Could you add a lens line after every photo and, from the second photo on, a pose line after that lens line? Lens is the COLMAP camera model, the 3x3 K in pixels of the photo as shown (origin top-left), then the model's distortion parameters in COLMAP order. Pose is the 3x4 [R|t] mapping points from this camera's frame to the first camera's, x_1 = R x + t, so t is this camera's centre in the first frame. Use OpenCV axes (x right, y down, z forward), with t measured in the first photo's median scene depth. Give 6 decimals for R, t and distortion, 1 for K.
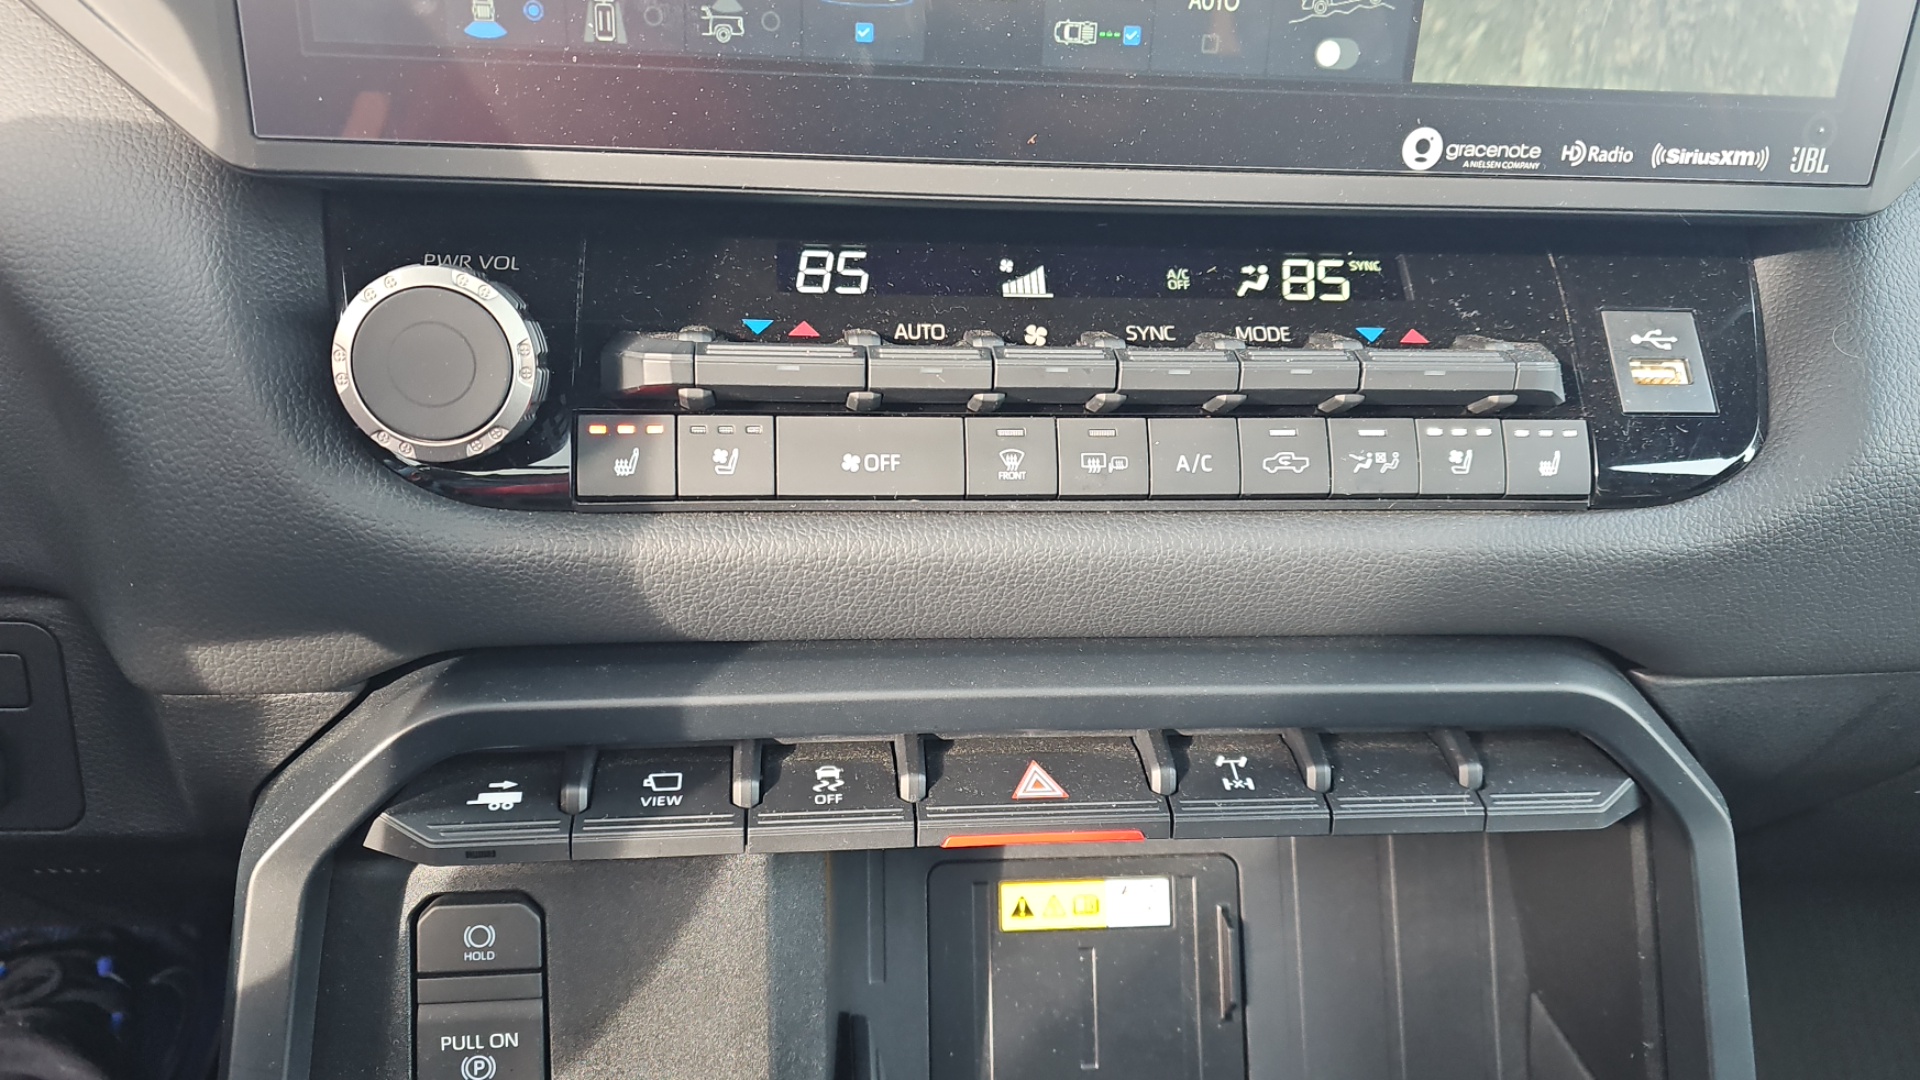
lens RADIAL K [[1369.7, 0, 970.4], [0, 1369.7, 545.9], [0, 0, 1]] dist [0.074071, -0.058344]
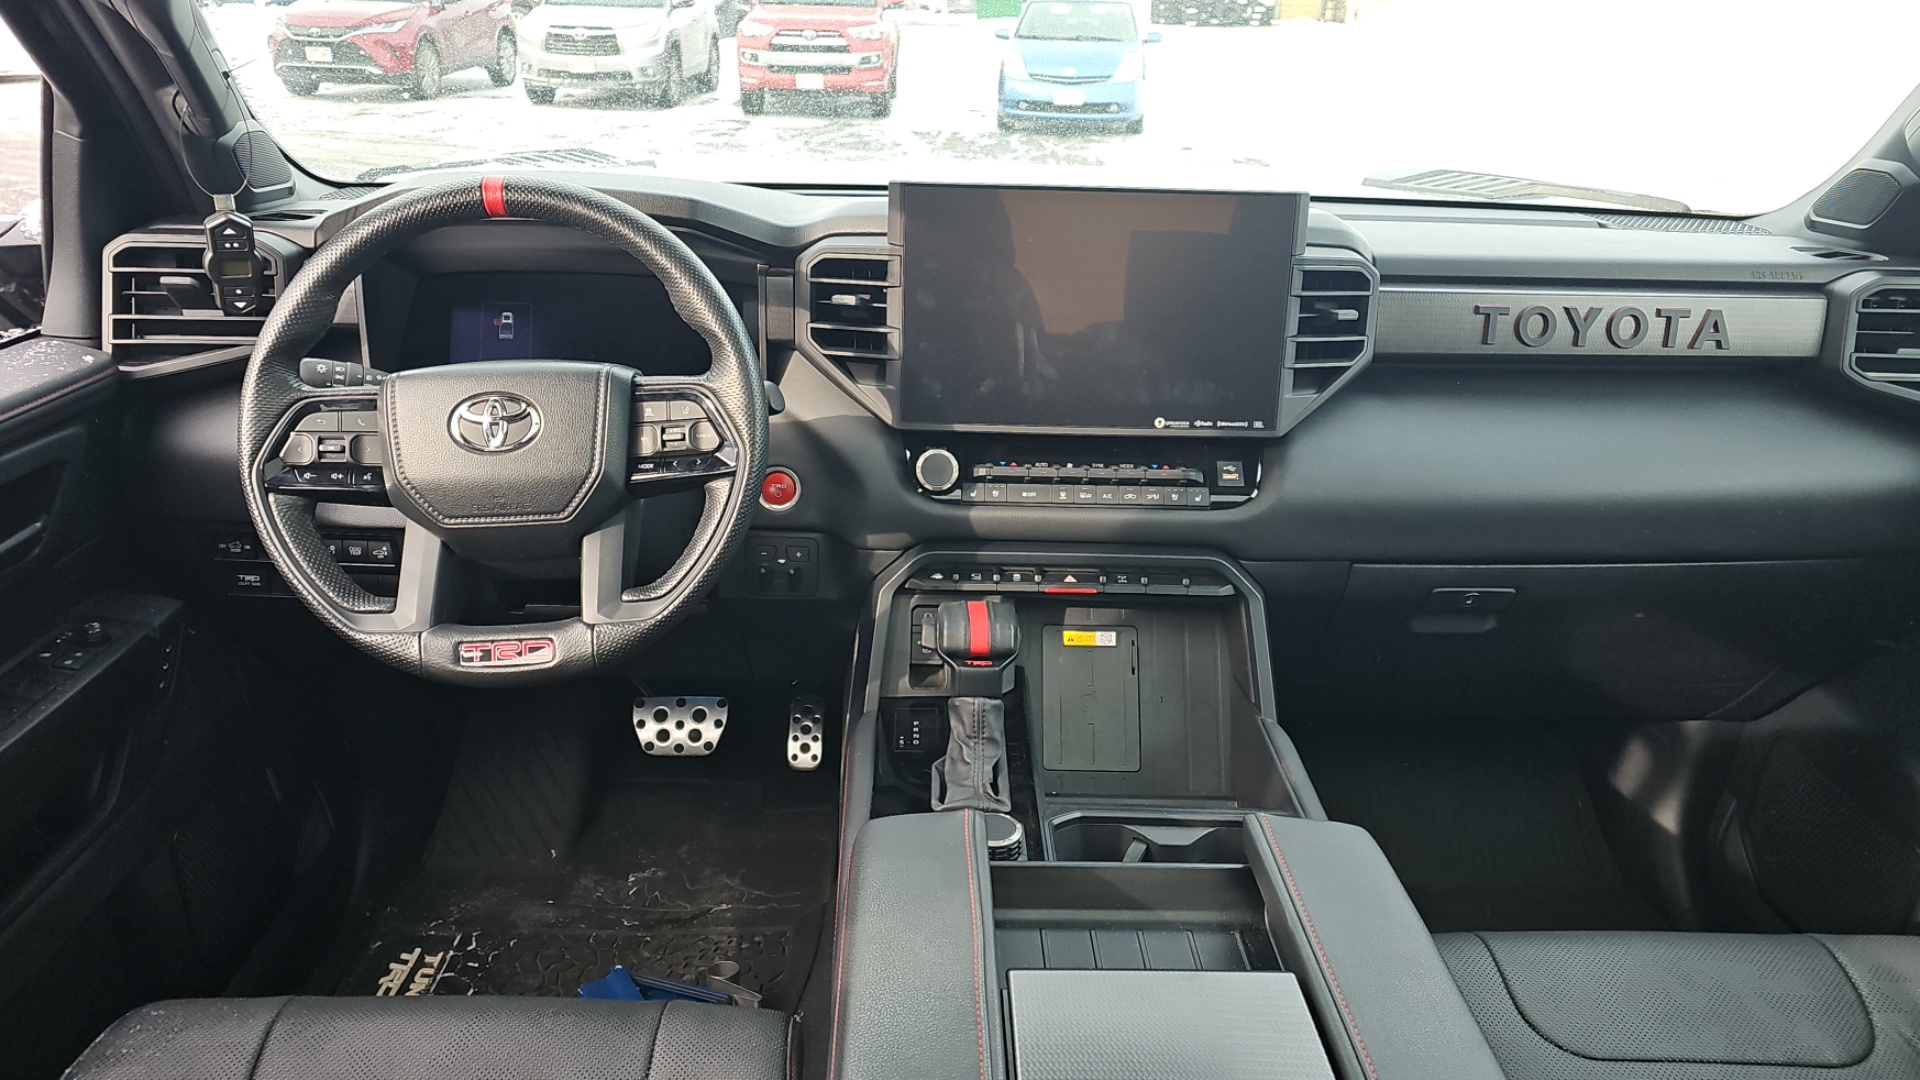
lens RADIAL K [[1369.7, 0, 950.8], [0, 1369.7, 544.9], [0, 0, 1]] dist [0.074071, -0.058344]
pose [[0.994477, 0.008464, -0.104616, 0.122462], [-0.021690, 0.991801, -0.125942, 0.597177], [0.102692, 0.127515, 0.986506, -3.005582]]
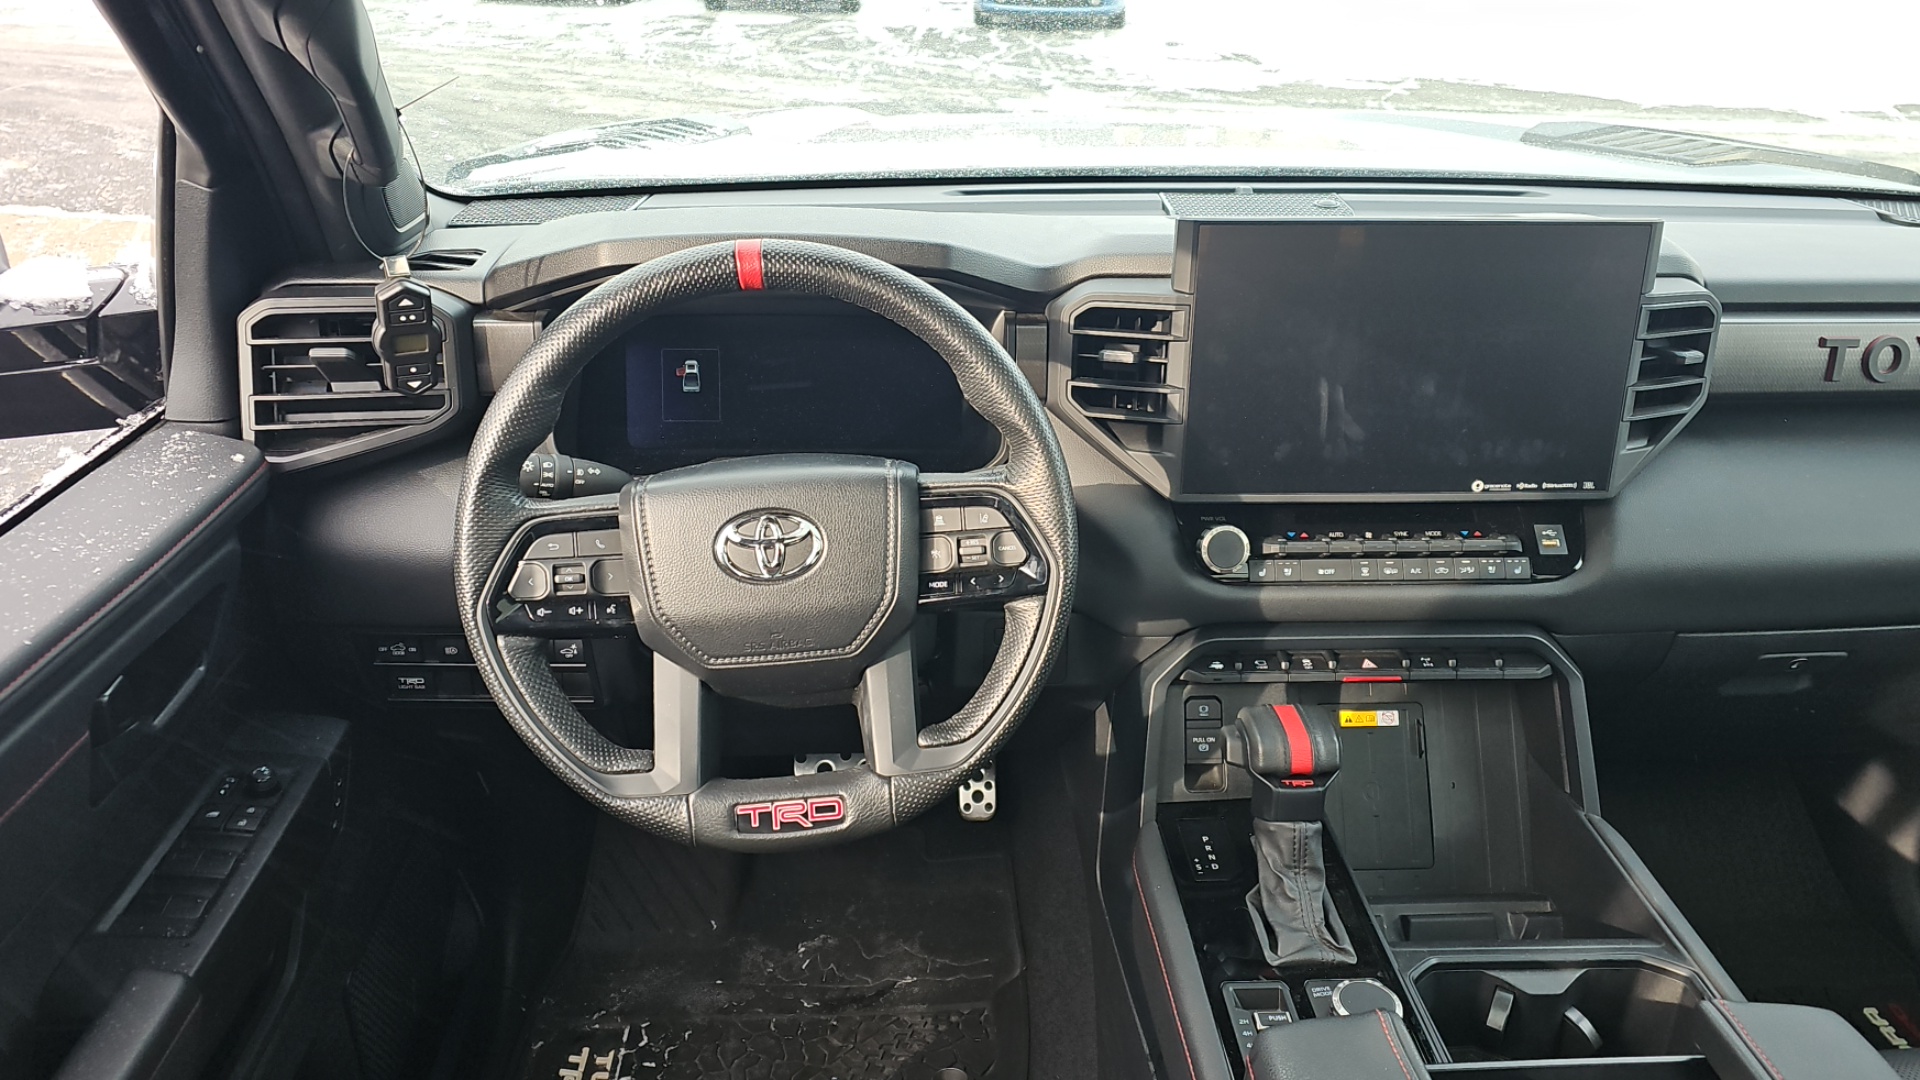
lens RADIAL K [[1369.7, 0, 978.6], [0, 1369.7, 550.1], [0, 0, 1]] dist [0.074071, -0.058344]
pose [[0.998261, -0.011523, -0.057820, -0.749439], [0.008652, 0.998729, -0.049662, 0.053480], [0.058319, 0.049075, 0.997091, -2.598145]]
